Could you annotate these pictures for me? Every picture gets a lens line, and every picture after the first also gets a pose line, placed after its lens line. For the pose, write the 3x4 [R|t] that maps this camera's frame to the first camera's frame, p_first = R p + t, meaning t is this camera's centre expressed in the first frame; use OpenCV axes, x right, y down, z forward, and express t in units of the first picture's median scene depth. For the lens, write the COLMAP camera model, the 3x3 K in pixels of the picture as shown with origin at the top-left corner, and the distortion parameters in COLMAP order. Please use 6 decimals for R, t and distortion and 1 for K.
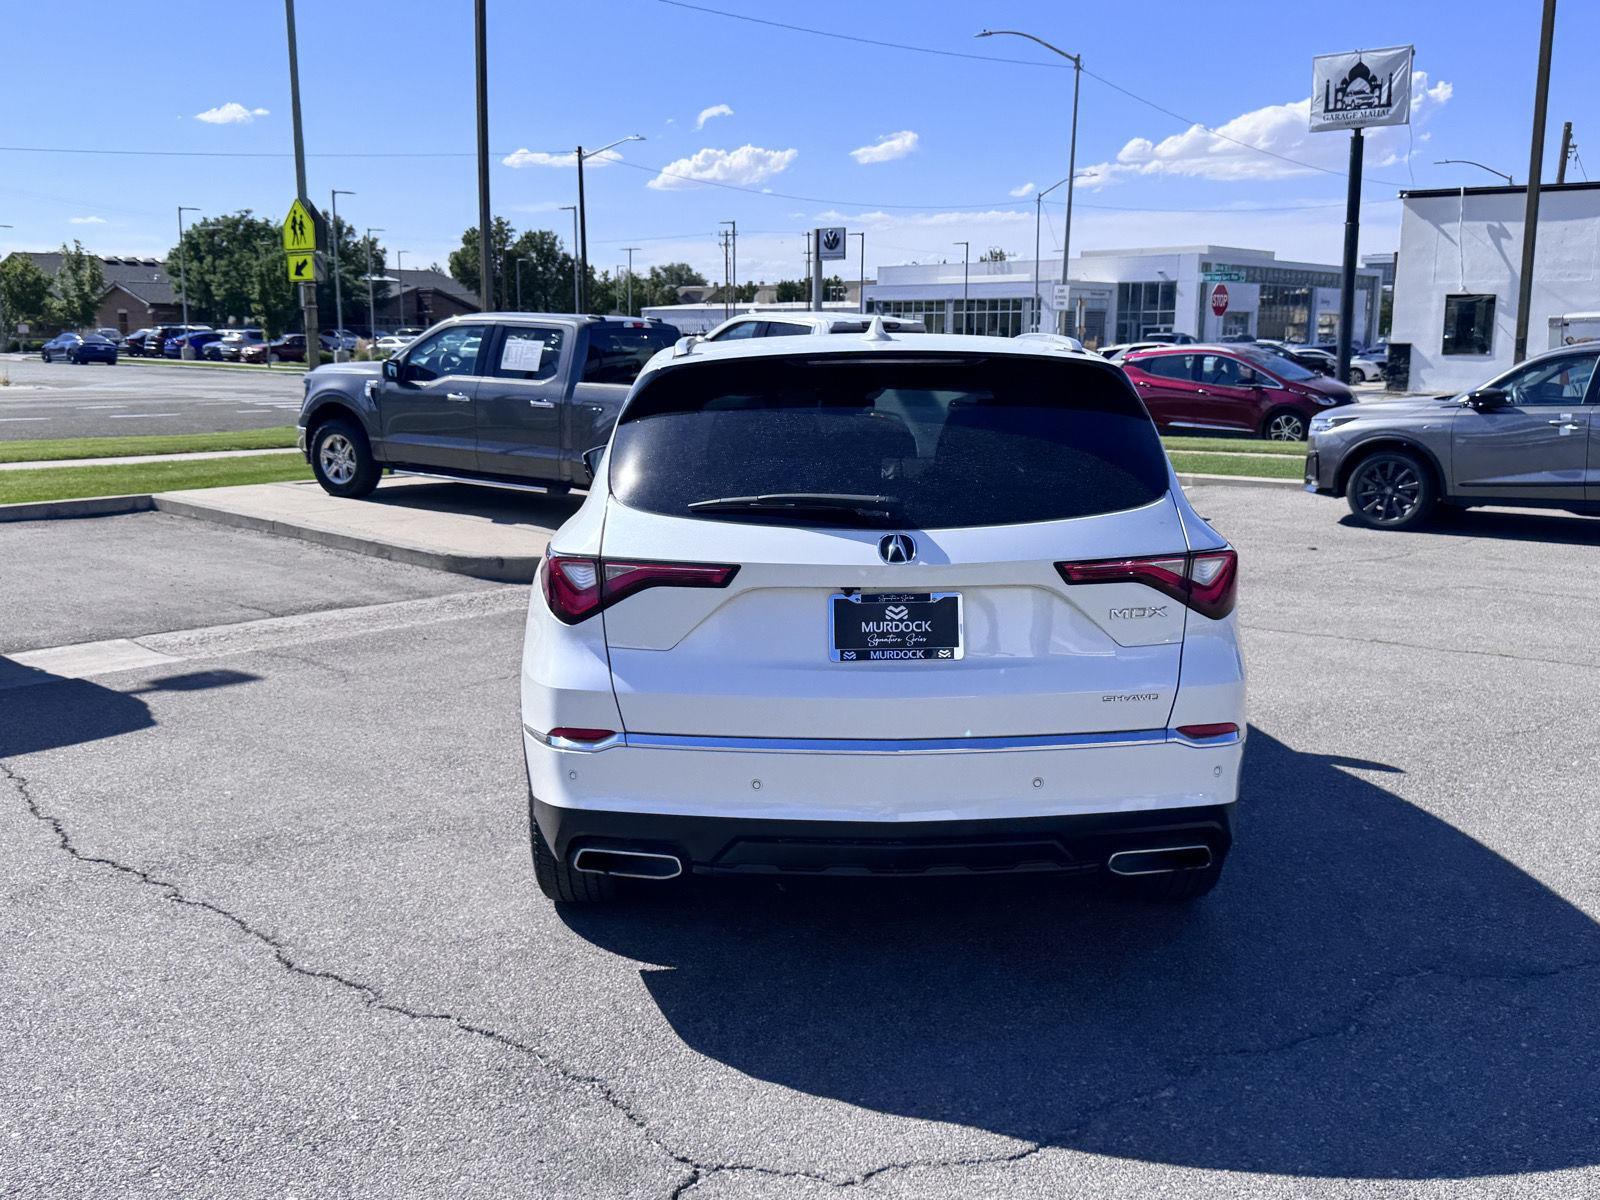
lens RADIAL K [[1462.8, 0, 800.2], [0, 1462.8, 625.5], [0, 0, 1]] dist [0.171669, -0.352329]
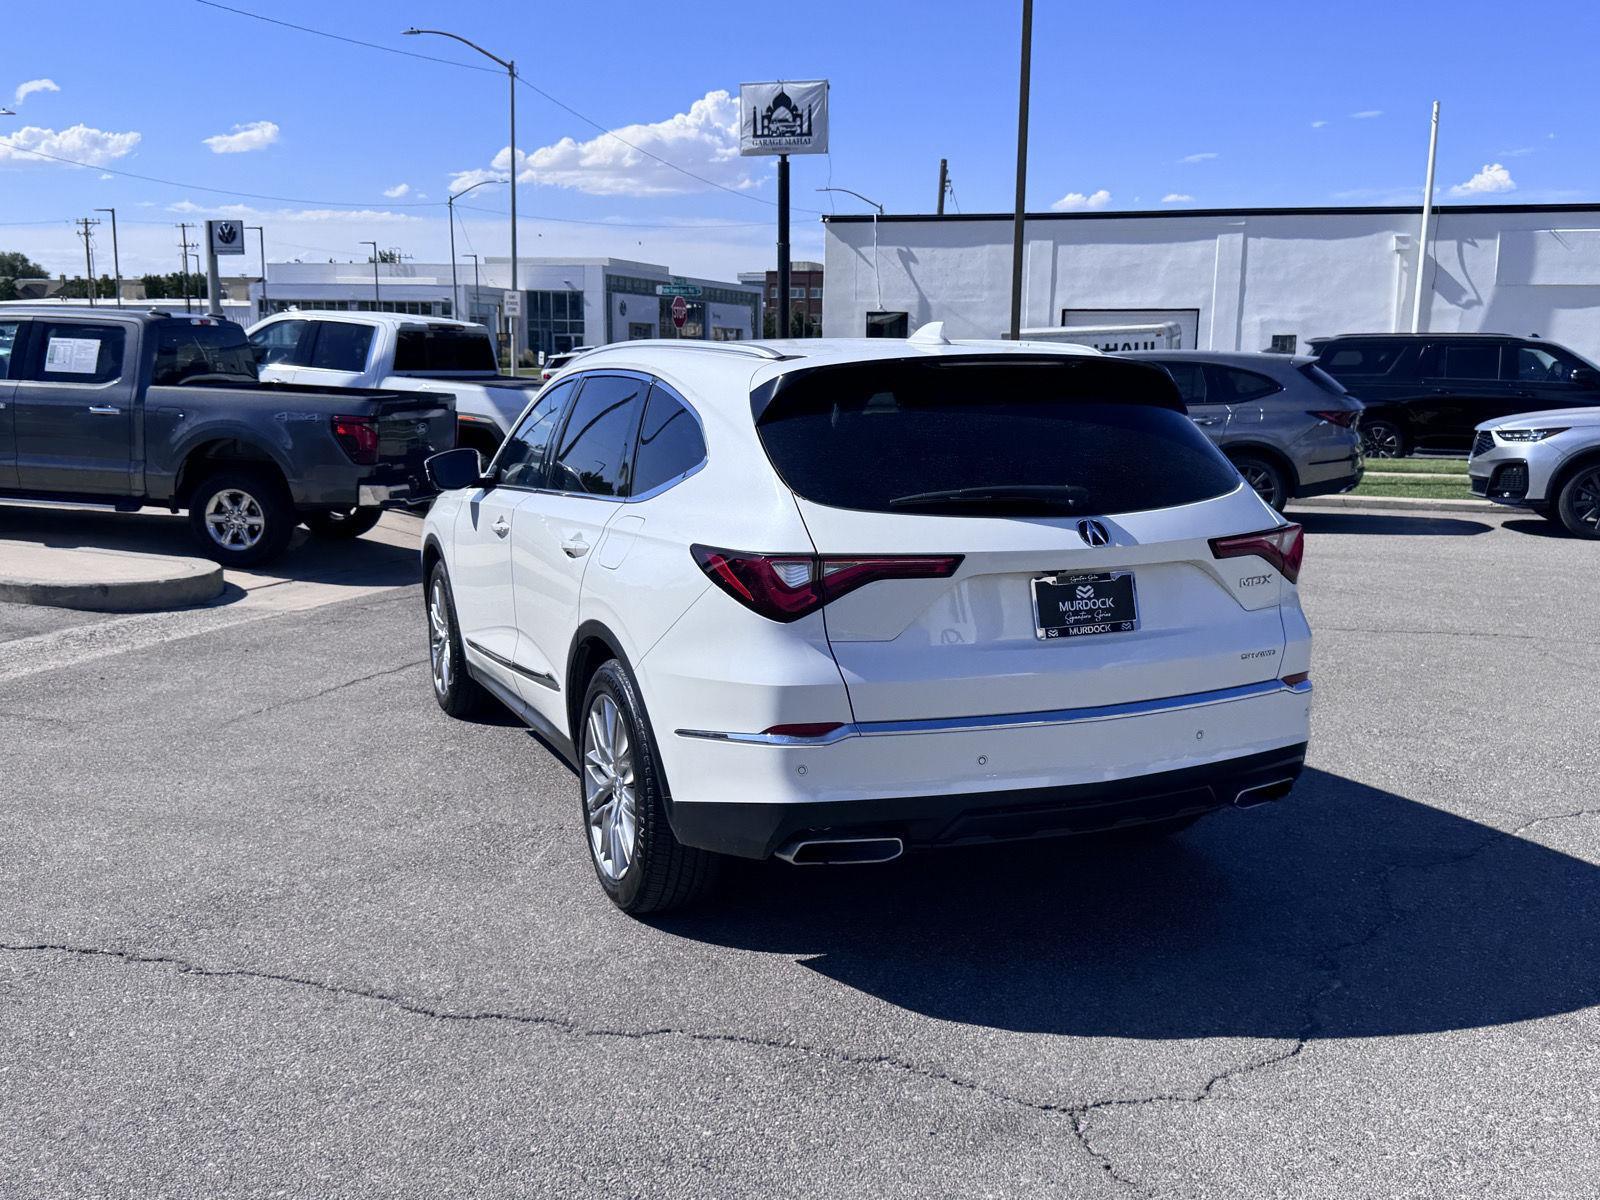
lens RADIAL K [[1466.0, 0, 804.1], [0, 1466.0, 629.2], [0, 0, 1]] dist [0.166321, -0.327767]
pose [[0.923427, -0.064227, 0.378363, -0.132821], [0.065147, 0.997822, 0.010384, -0.001442], [-0.378205, 0.015061, 0.925599, 0.014546]]
